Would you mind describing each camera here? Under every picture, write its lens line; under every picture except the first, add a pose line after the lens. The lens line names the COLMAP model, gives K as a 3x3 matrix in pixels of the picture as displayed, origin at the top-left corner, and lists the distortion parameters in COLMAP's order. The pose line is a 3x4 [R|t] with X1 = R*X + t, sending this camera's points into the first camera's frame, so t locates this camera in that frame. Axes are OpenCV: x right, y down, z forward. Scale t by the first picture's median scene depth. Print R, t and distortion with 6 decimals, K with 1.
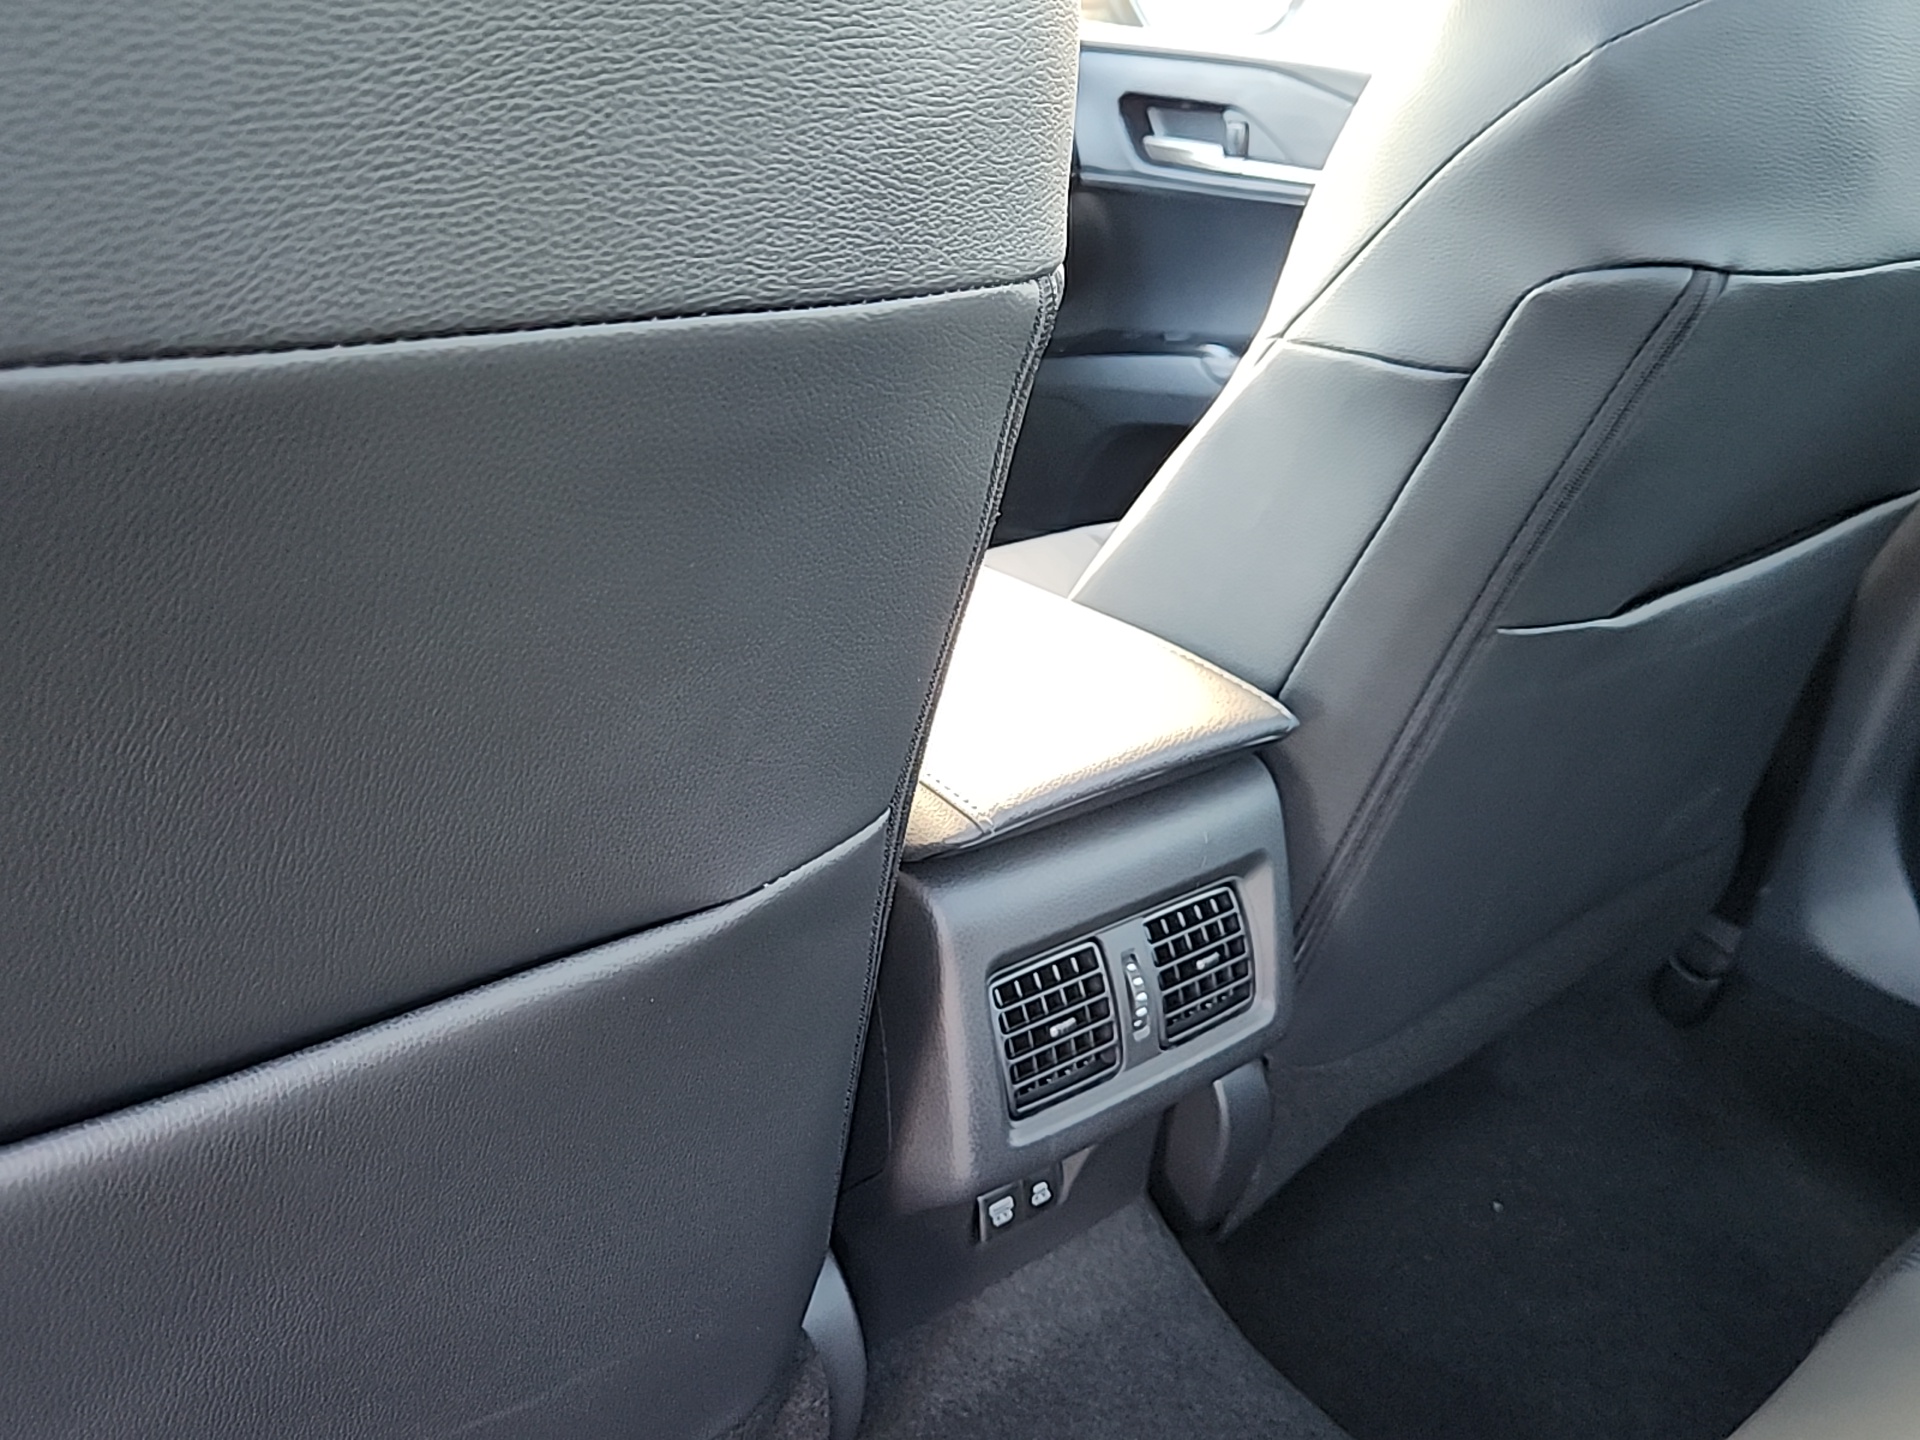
lens RADIAL K [[1551.9, 0, 965.1], [0, 1551.9, 729.4], [0, 0, 1]] dist [0.050621, -0.048556]
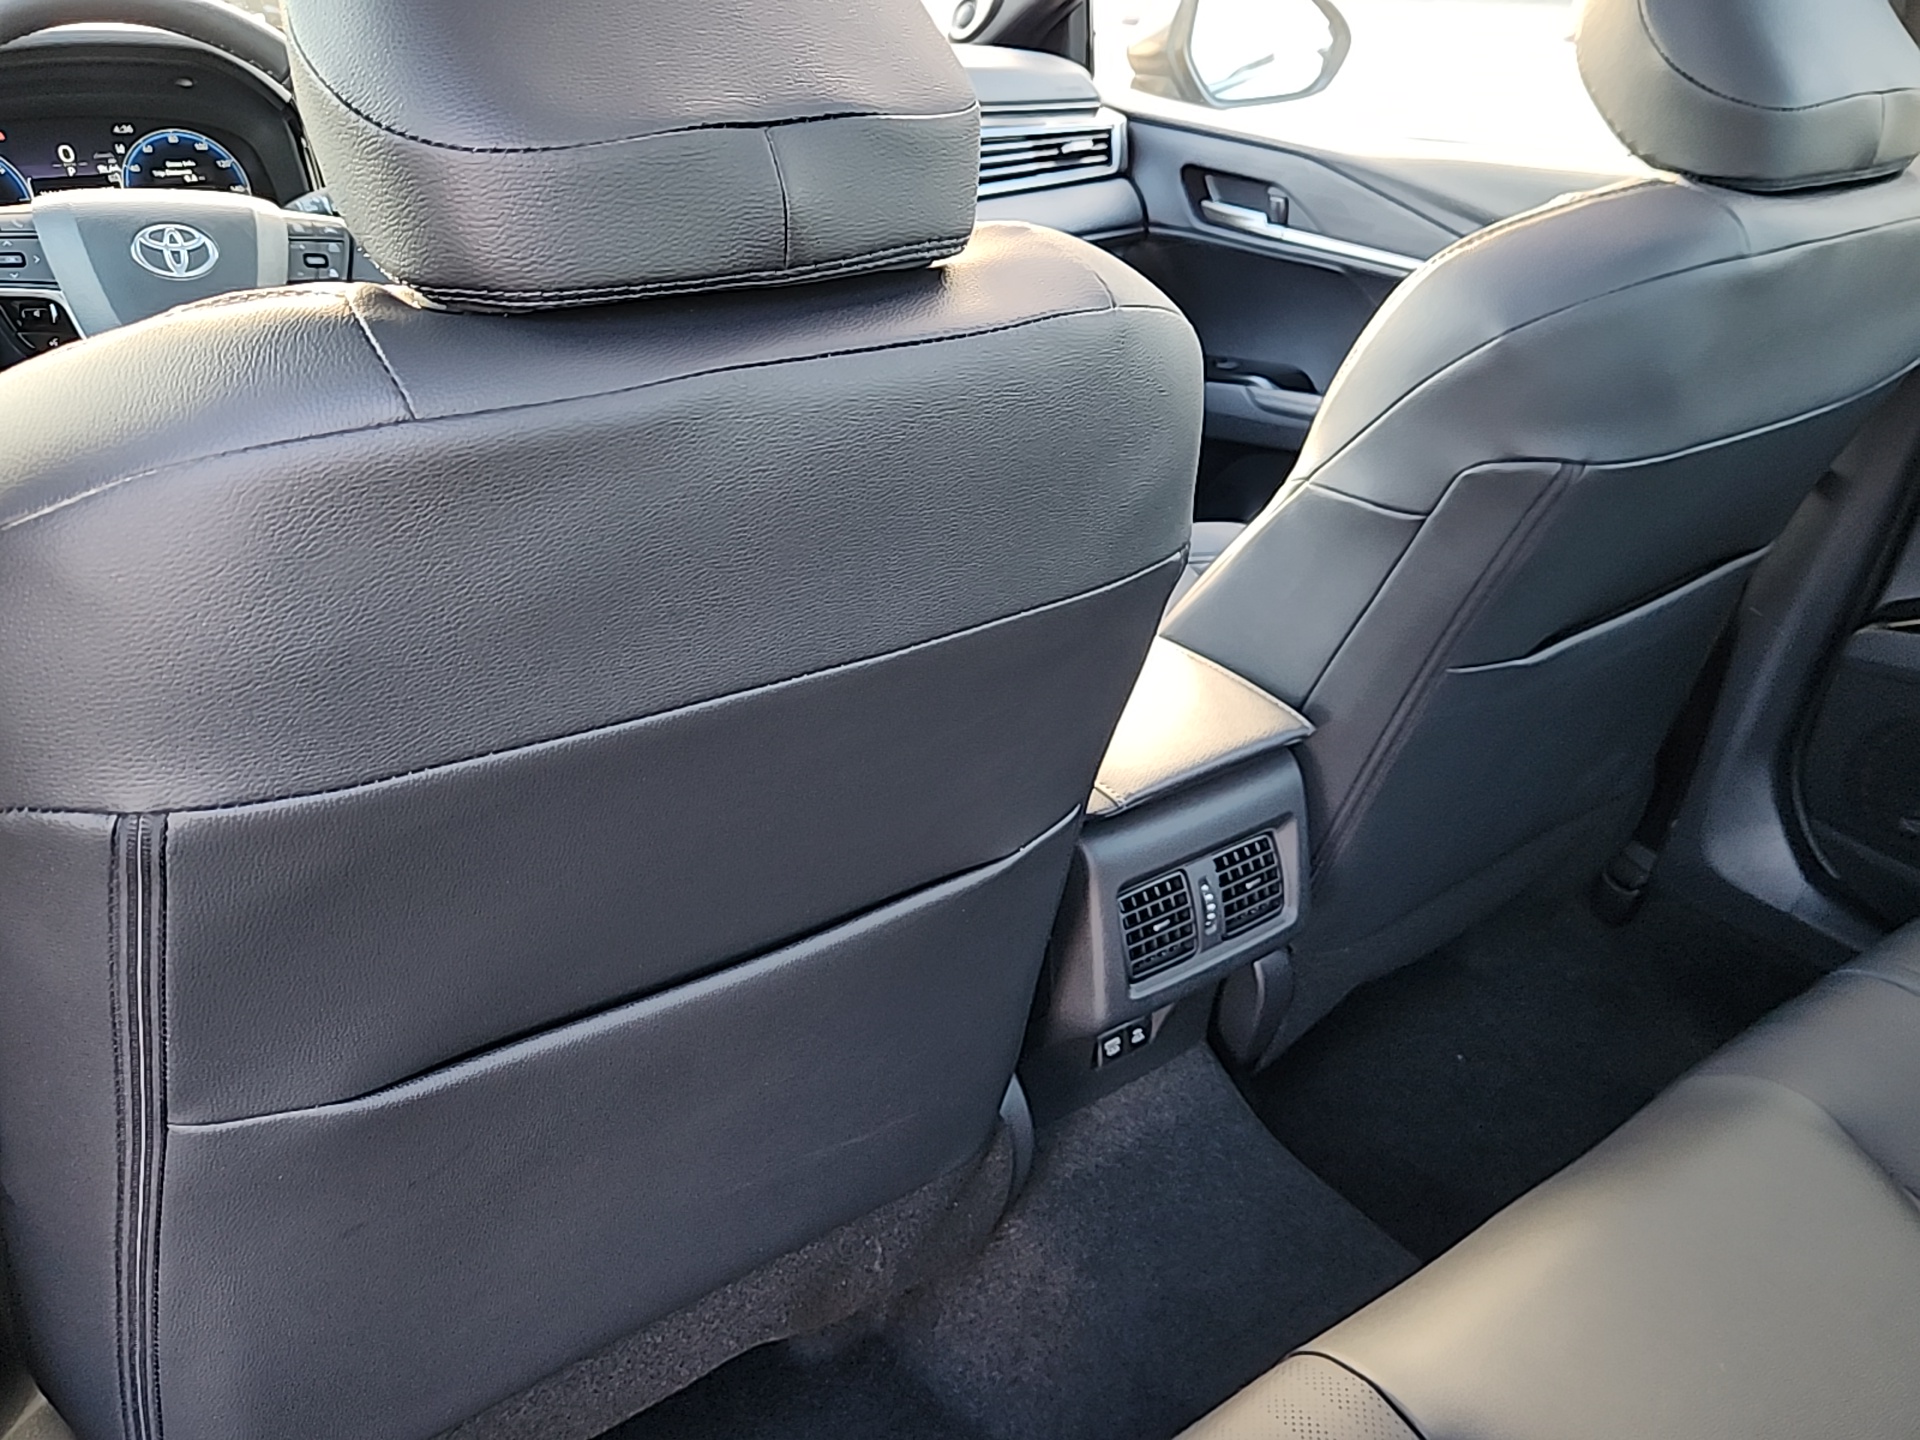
lens RADIAL K [[1551.9, 0, 994.2], [0, 1551.9, 728.5], [0, 0, 1]] dist [0.050621, -0.048556]
pose [[0.999994, 0.003510, 0.000684, -0.096993], [-0.003546, 0.997952, 0.063870, -0.096395], [-0.000458, -0.063872, 0.997958, -0.498659]]
